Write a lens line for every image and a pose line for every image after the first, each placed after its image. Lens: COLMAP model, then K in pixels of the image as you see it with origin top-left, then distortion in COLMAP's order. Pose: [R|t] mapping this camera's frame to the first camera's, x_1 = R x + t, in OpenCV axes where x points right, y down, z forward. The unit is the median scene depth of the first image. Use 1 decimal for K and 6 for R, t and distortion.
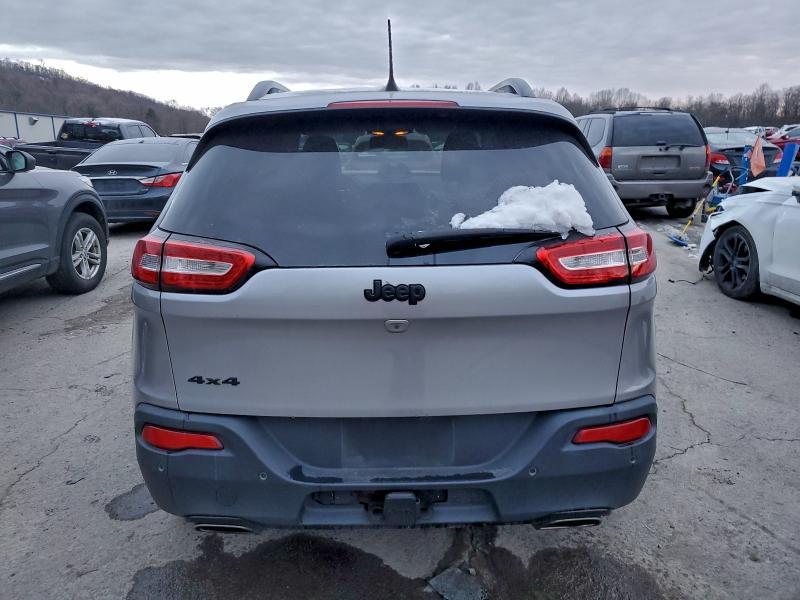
lens RADIAL K [[660.7, 0, 398.8], [0, 660.7, 298.5], [0, 0, 1]] dist [0.042270, 0.006030]
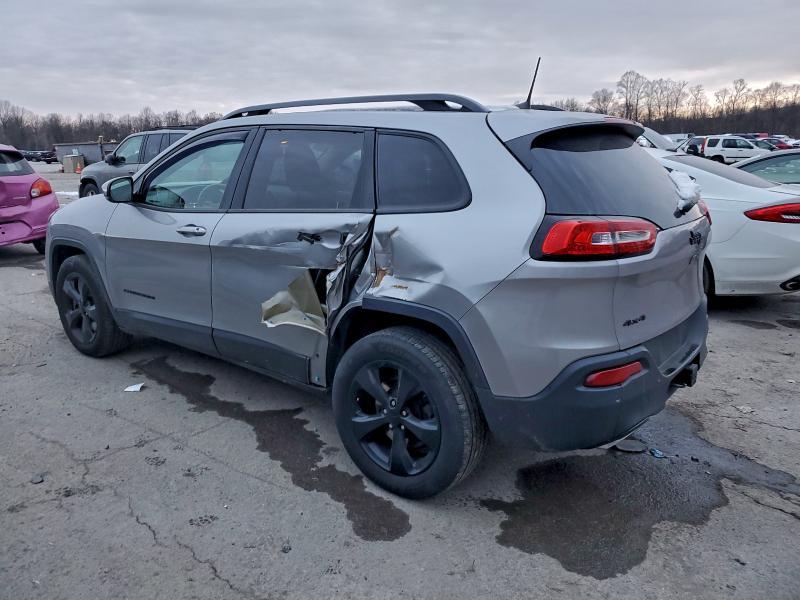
lens RADIAL K [[660.7, 0, 398.4], [0, 660.7, 300.8], [0, 0, 1]] dist [0.042270, 0.006030]
pose [[0.599689, -0.175712, 0.780704, -0.117876], [0.194344, 0.978367, 0.070916, -0.007536], [-0.776275, 0.109198, 0.620864, 0.039315]]
